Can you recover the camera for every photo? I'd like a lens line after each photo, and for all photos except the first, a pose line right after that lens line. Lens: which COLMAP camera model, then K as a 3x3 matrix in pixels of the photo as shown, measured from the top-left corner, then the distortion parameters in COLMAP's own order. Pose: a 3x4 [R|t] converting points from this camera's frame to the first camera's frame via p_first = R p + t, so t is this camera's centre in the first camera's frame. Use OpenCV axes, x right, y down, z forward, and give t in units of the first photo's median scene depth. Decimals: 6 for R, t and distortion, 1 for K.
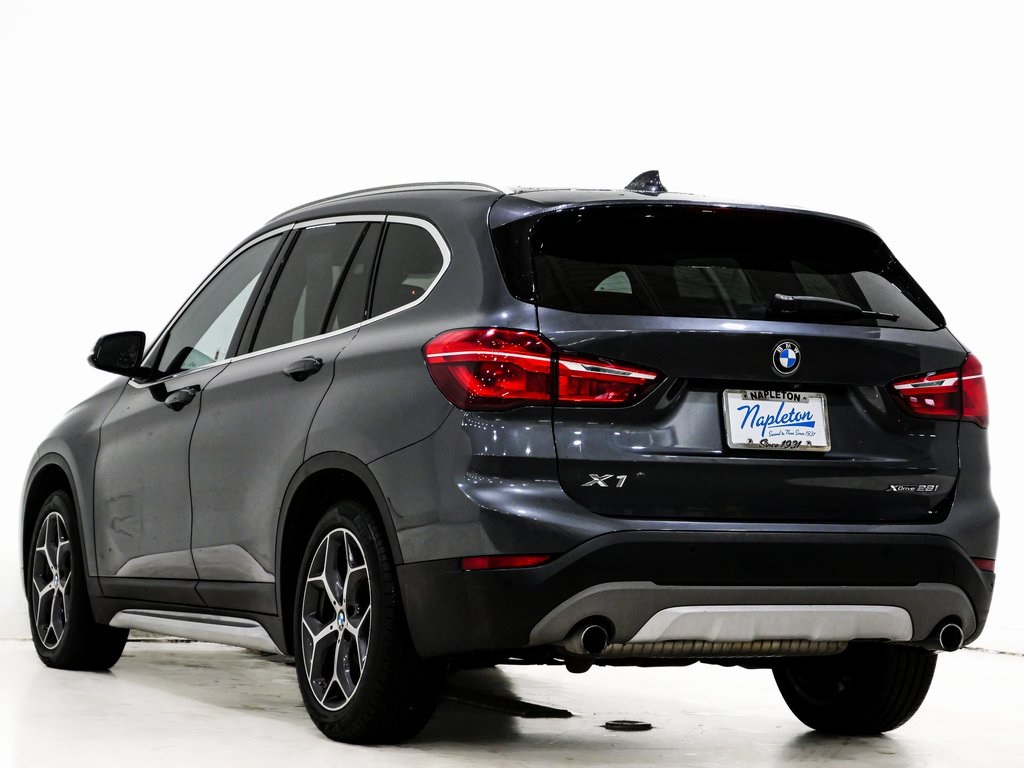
lens RADIAL K [[2684.9, 0, 512.0], [0, 2684.9, 384.0], [0, 0, 1]] dist [0.091557, 0.953046]
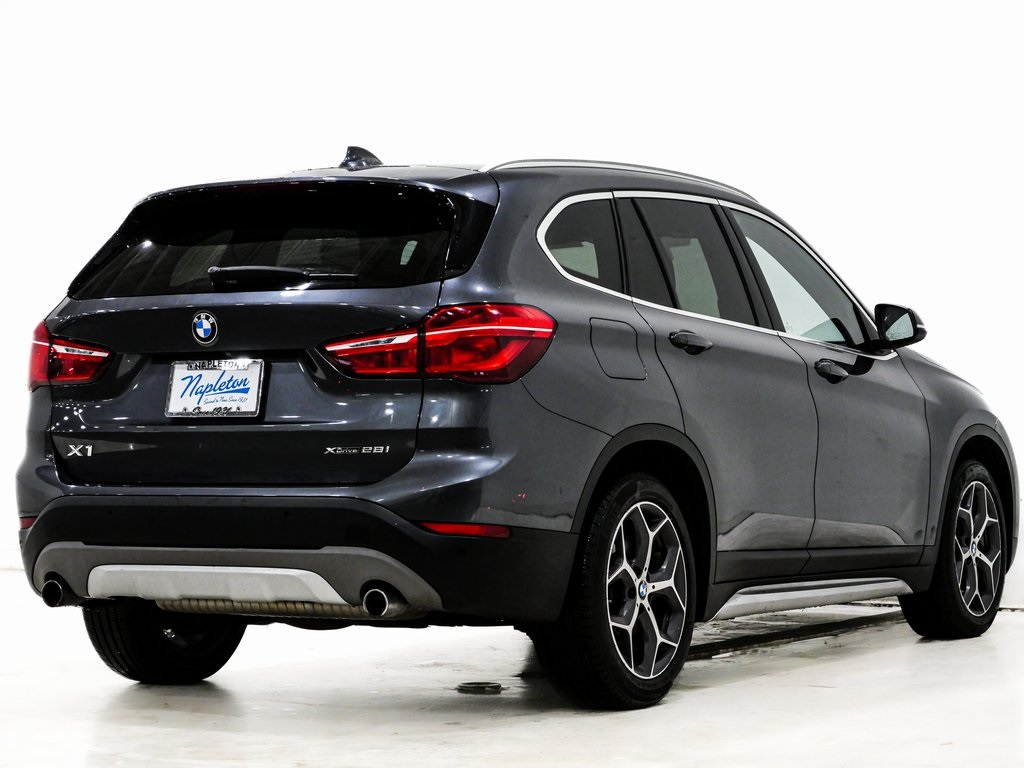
lens RADIAL K [[2593.5, 0, 512.0], [0, 2593.5, 384.0], [0, 0, 1]] dist [-0.102511, -0.091939]
pose [[0.571339, -0.041690, -0.819655, 0.986061], [0.048160, 0.998691, -0.017226, 0.034665], [0.819300, -0.029632, 0.572599, 0.522475]]
